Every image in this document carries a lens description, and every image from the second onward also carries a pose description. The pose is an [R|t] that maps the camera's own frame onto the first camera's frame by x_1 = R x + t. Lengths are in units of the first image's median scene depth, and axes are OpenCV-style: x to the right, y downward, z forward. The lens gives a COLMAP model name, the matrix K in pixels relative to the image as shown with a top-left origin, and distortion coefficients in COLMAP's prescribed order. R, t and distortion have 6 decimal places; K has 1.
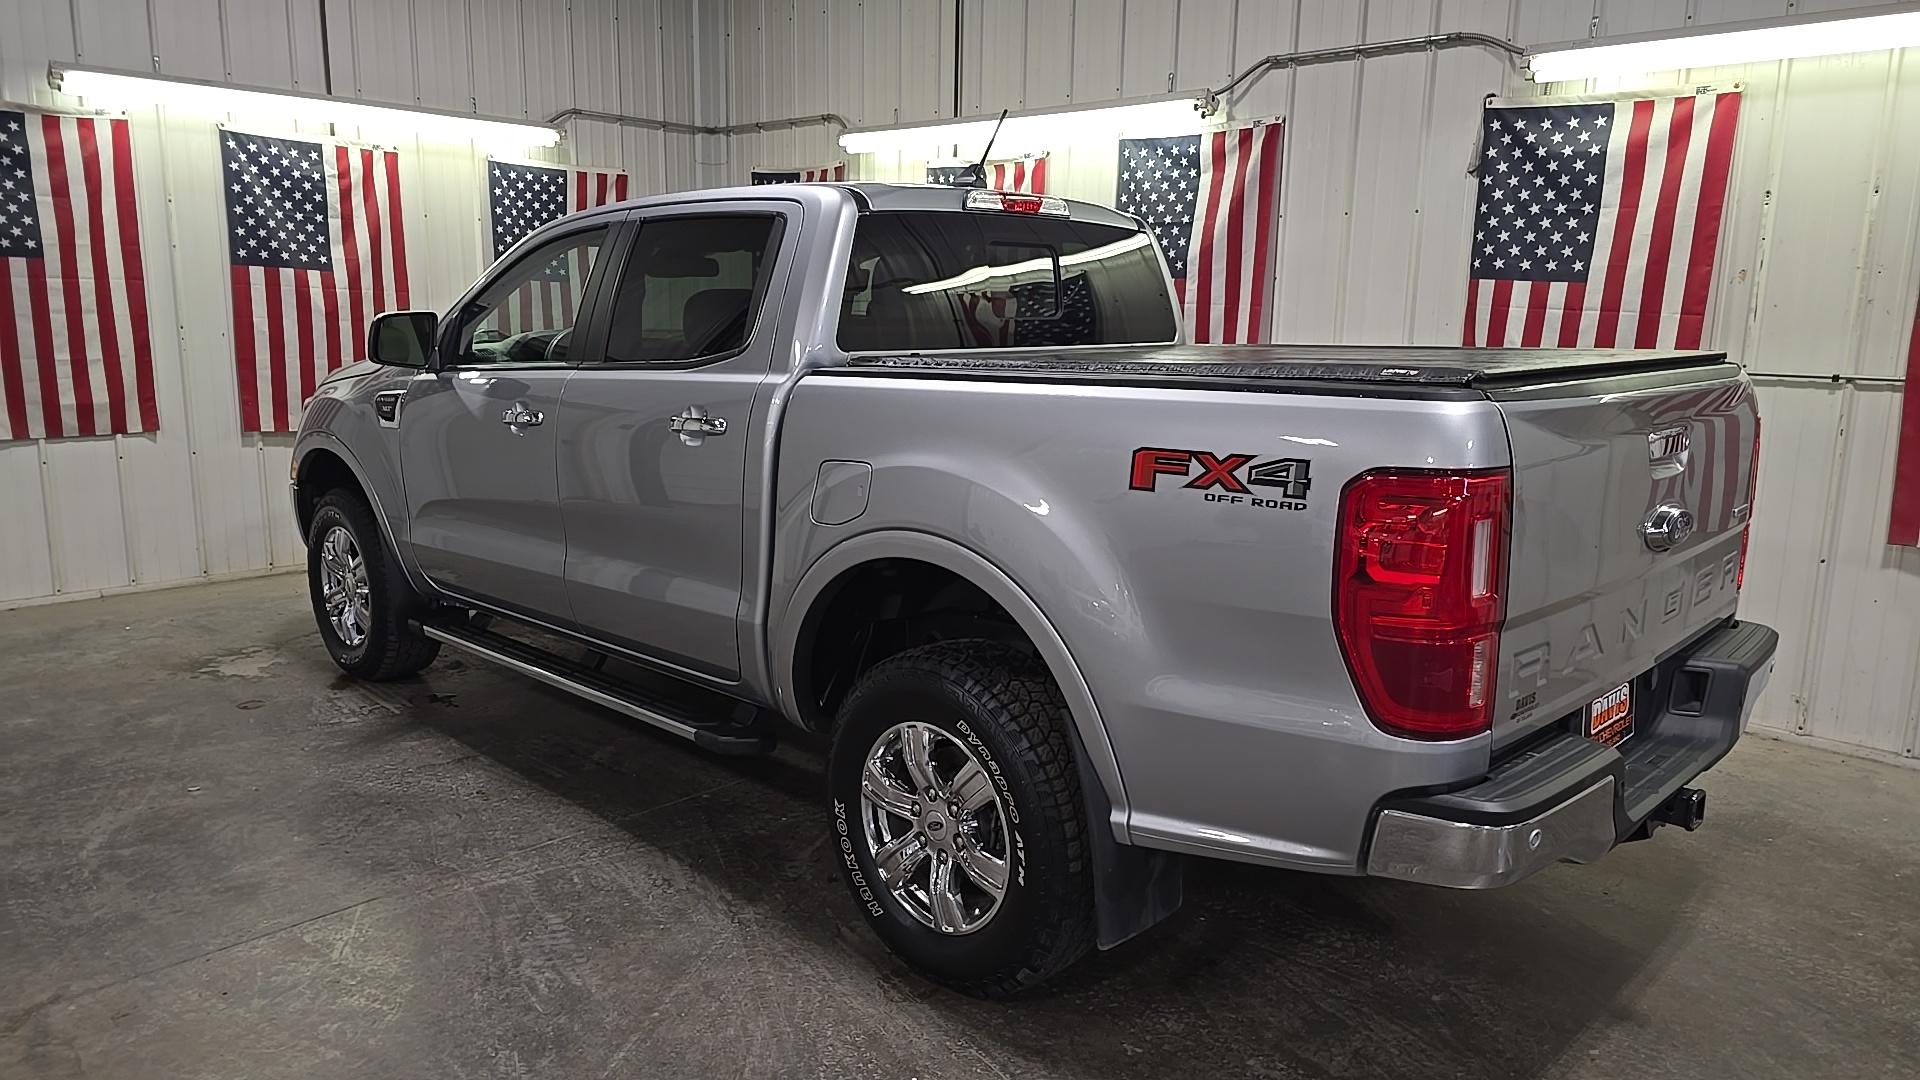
lens RADIAL K [[1289.3, 0, 960.0], [0, 1289.3, 540.0], [0, 0, 1]] dist [0.071208, -0.079115]
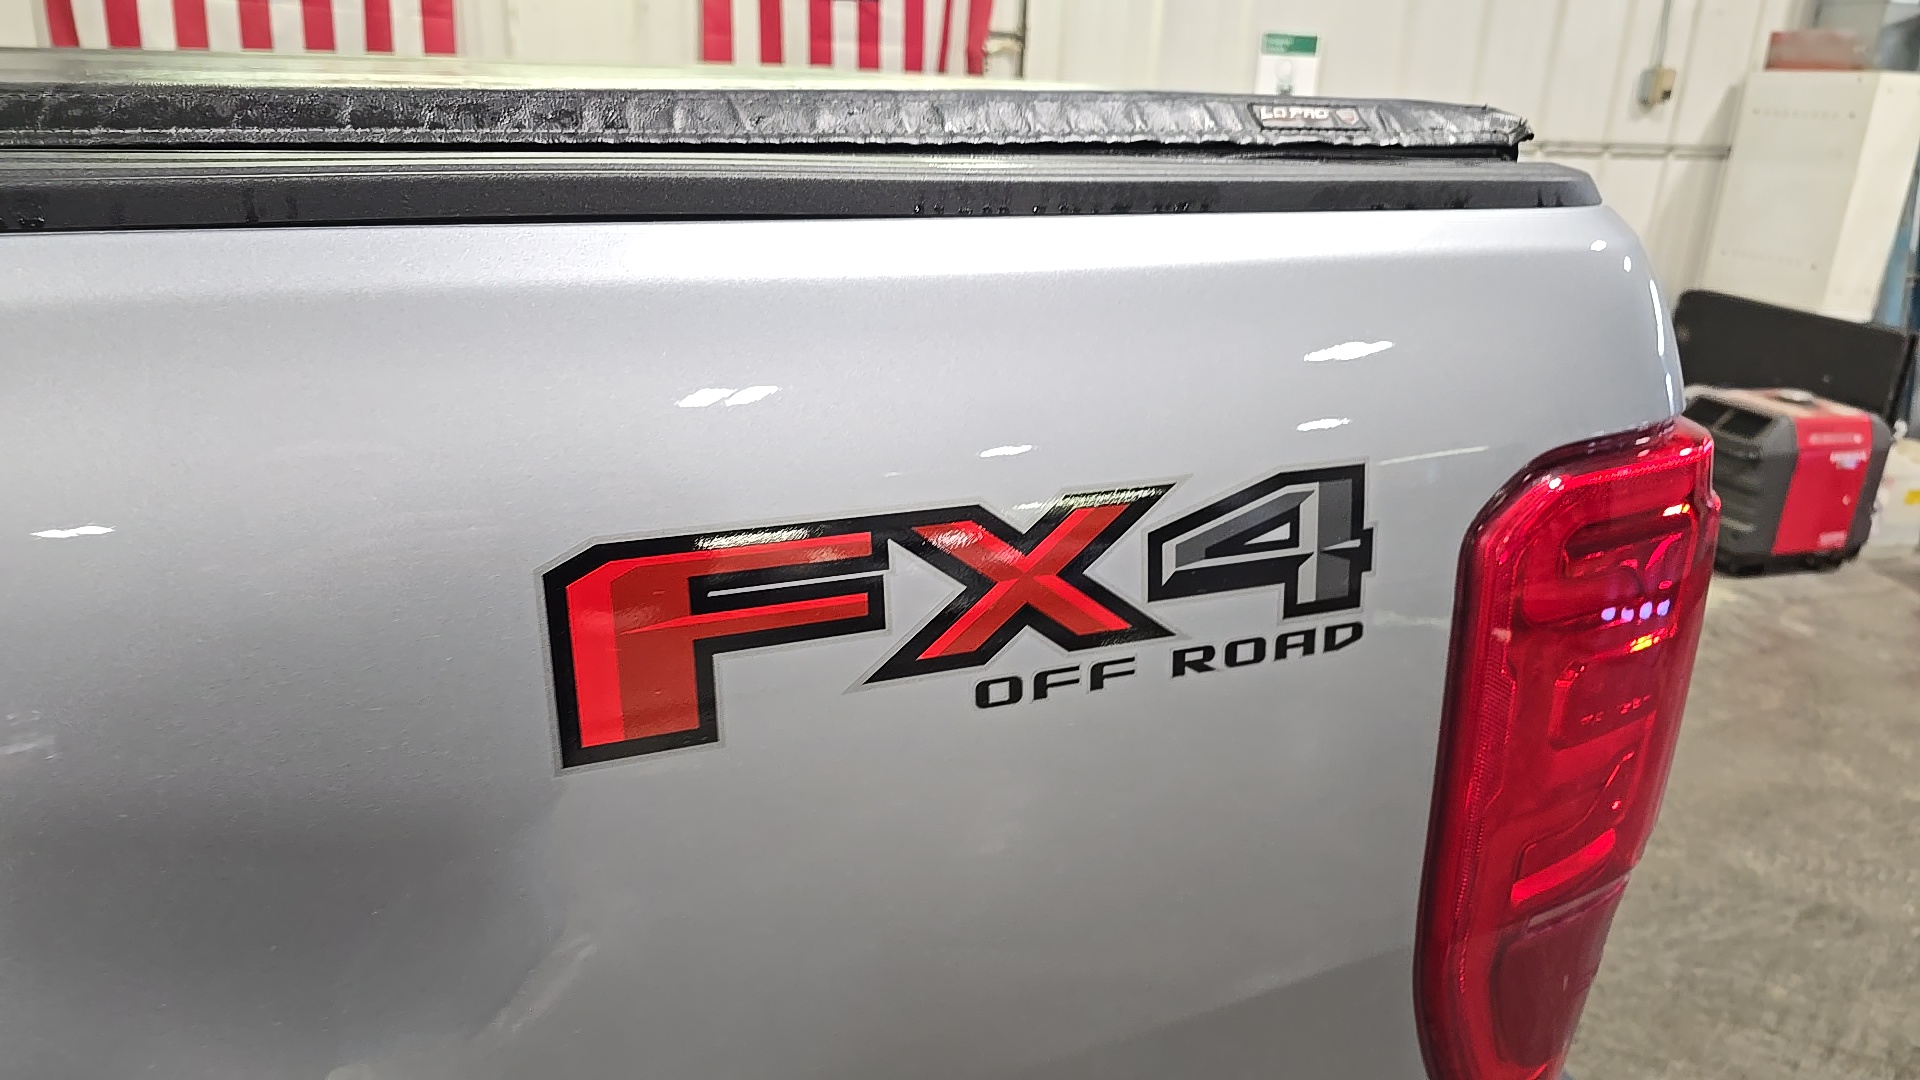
lens RADIAL K [[1303.0, 0, 956.7], [0, 1303.0, 532.6], [0, 0, 1]] dist [0.060172, -0.053679]
pose [[0.427297, -0.302513, 0.852000, -0.000869], [0.125078, 0.953079, 0.275673, -0.054389], [-0.895418, -0.011228, 0.445085, 0.388106]]
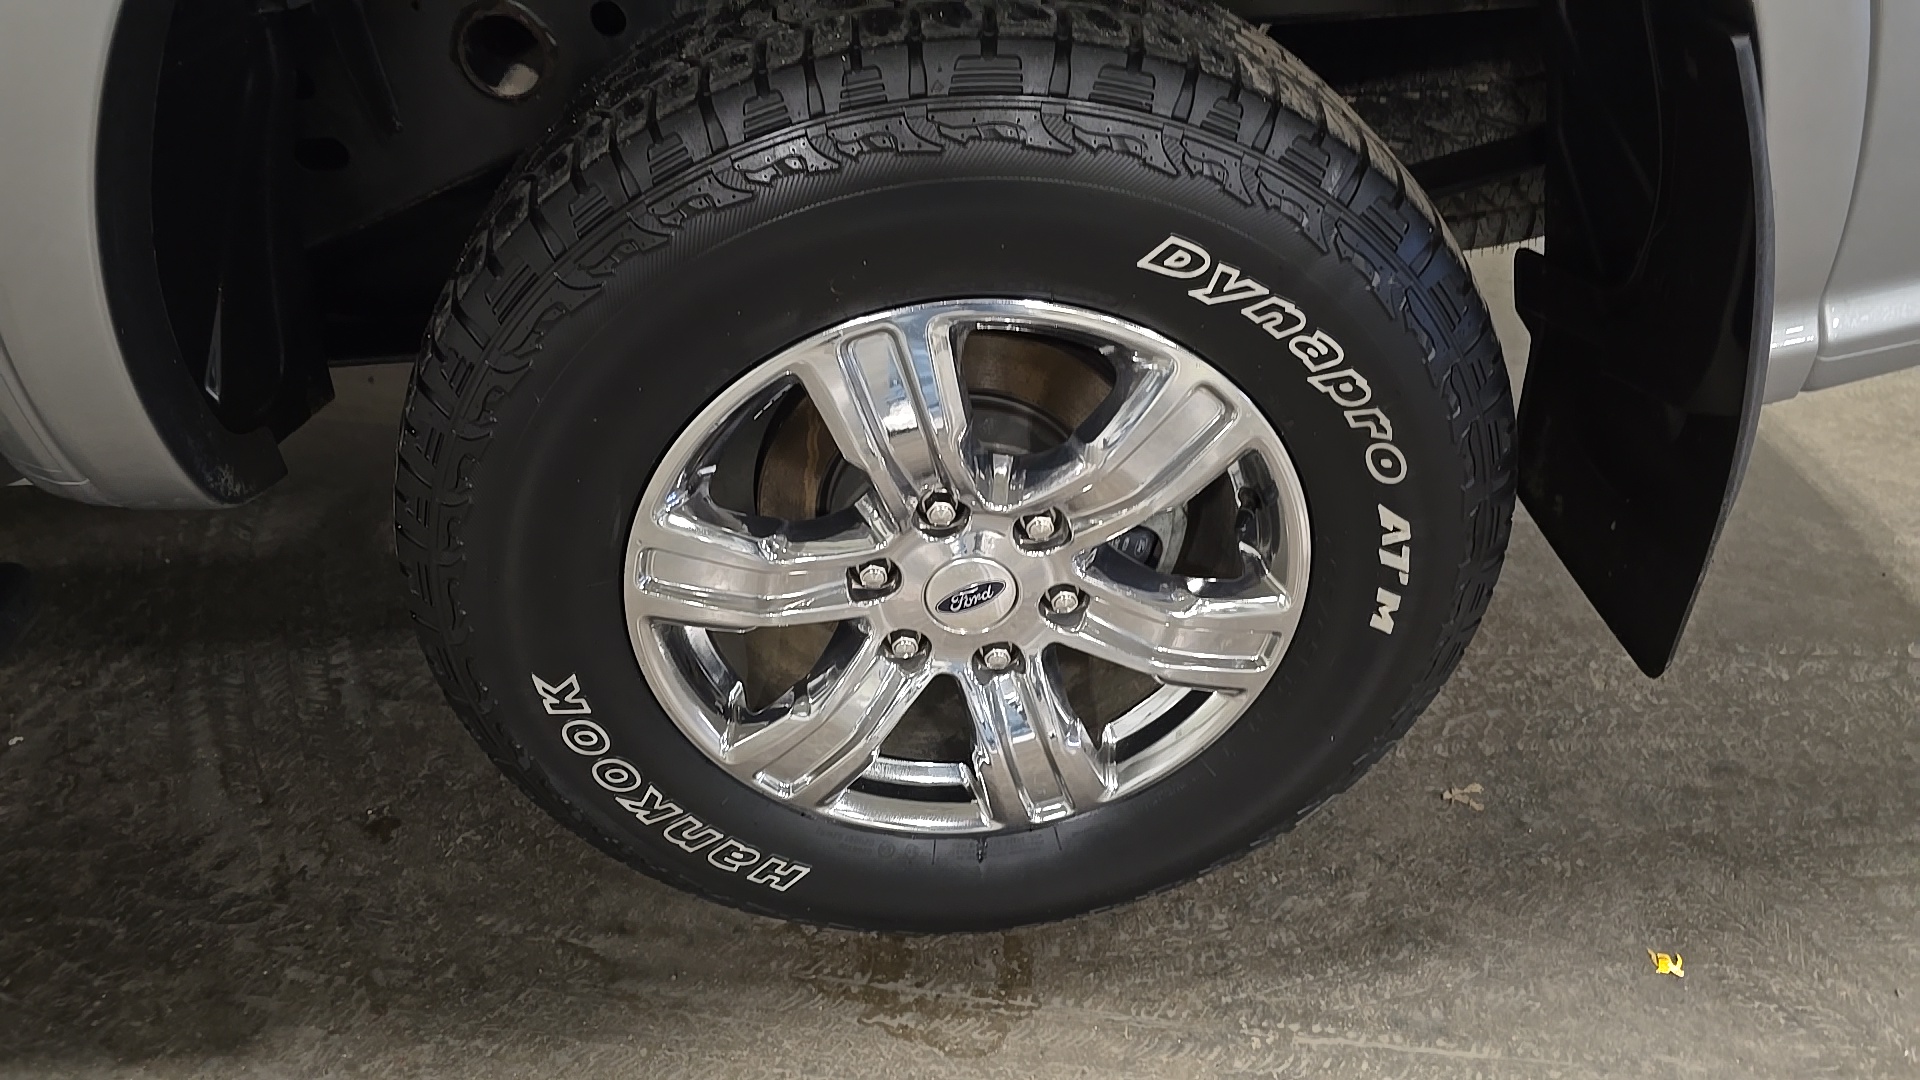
lens RADIAL K [[1280.0, 0, 961.7], [0, 1280.0, 544.3], [0, 0, 1]] dist [0.073030, -0.074270]
pose [[0.654089, -0.472144, 0.590971, -0.109775], [0.166356, 0.851938, 0.496514, 0.028629], [-0.737898, -0.226453, 0.635788, 0.437503]]
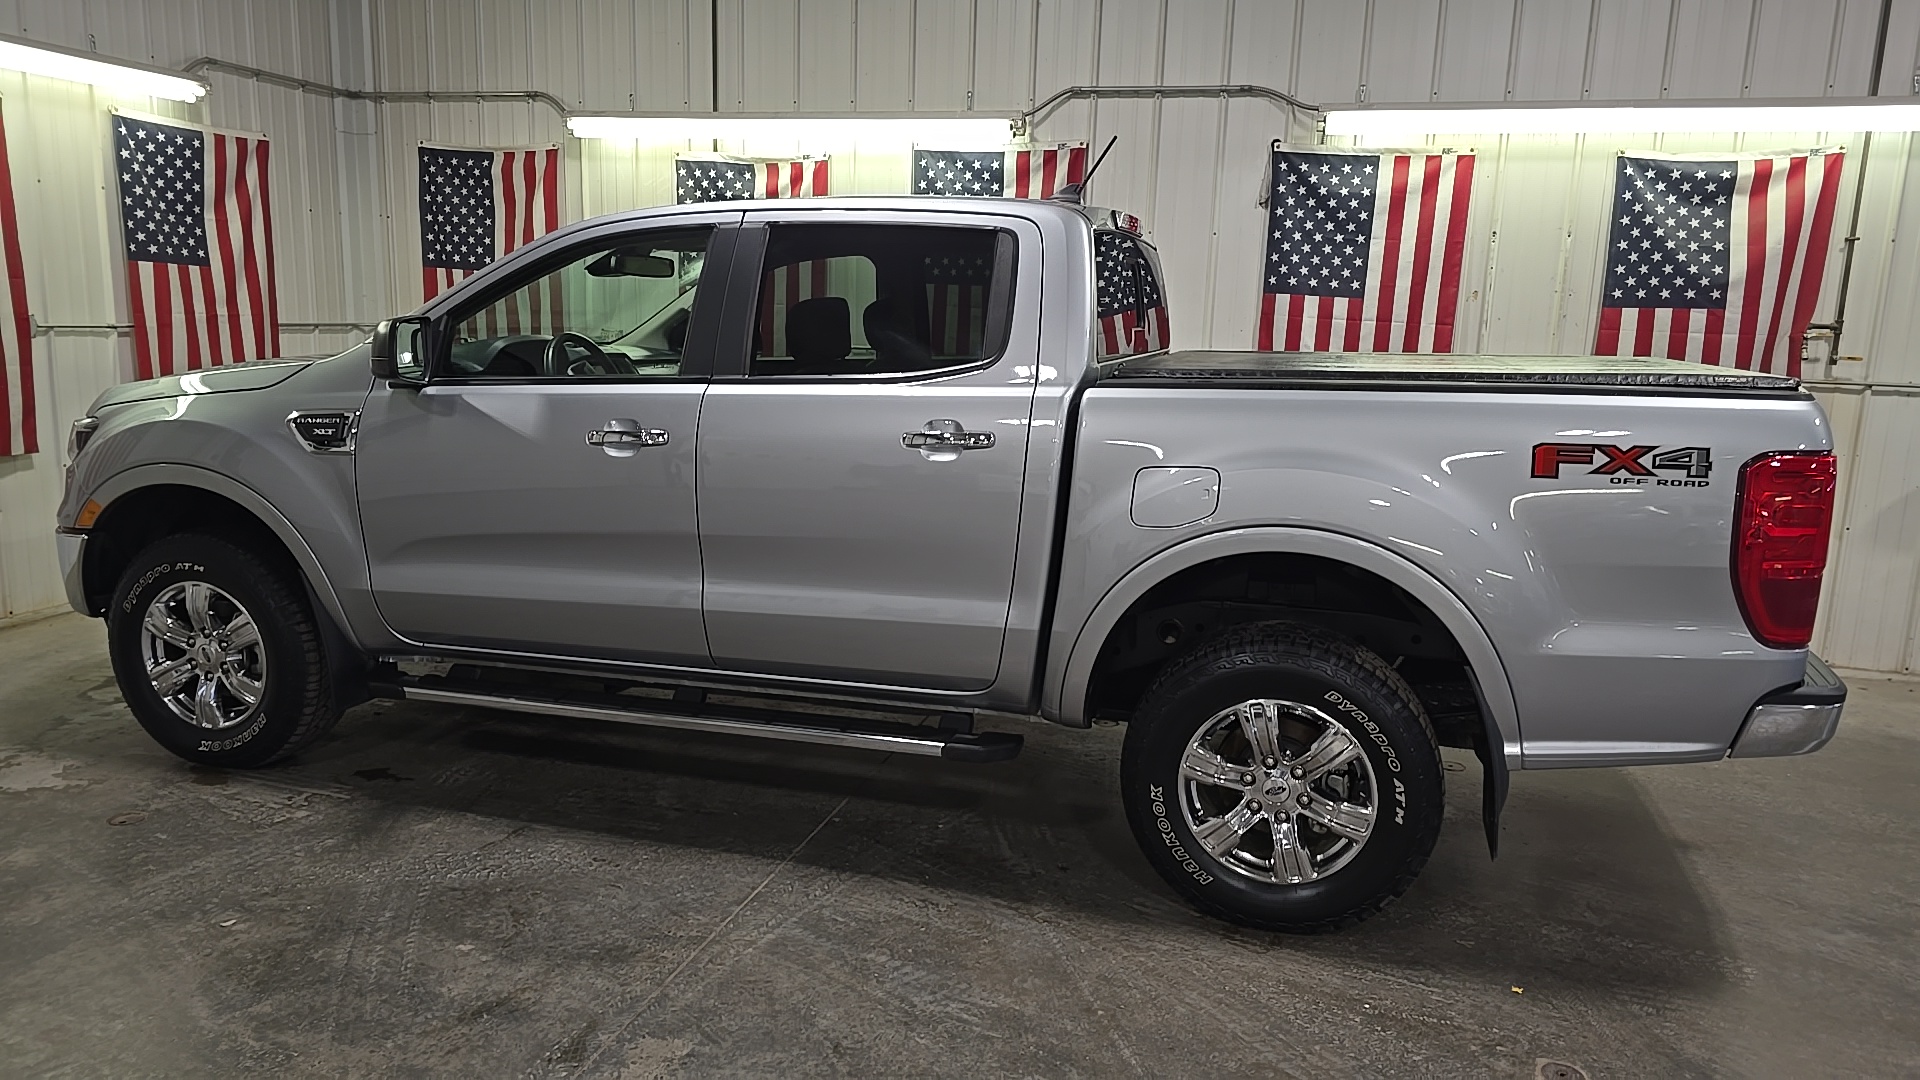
lens RADIAL K [[1289.3, 0, 960.0], [0, 1289.3, 540.0], [0, 0, 1]] dist [0.071208, -0.079115]
pose [[0.882992, -0.072503, 0.463755, -0.414410], [0.068903, 0.997317, 0.024729, -0.021852], [-0.464304, 0.010118, 0.885618, 0.073789]]
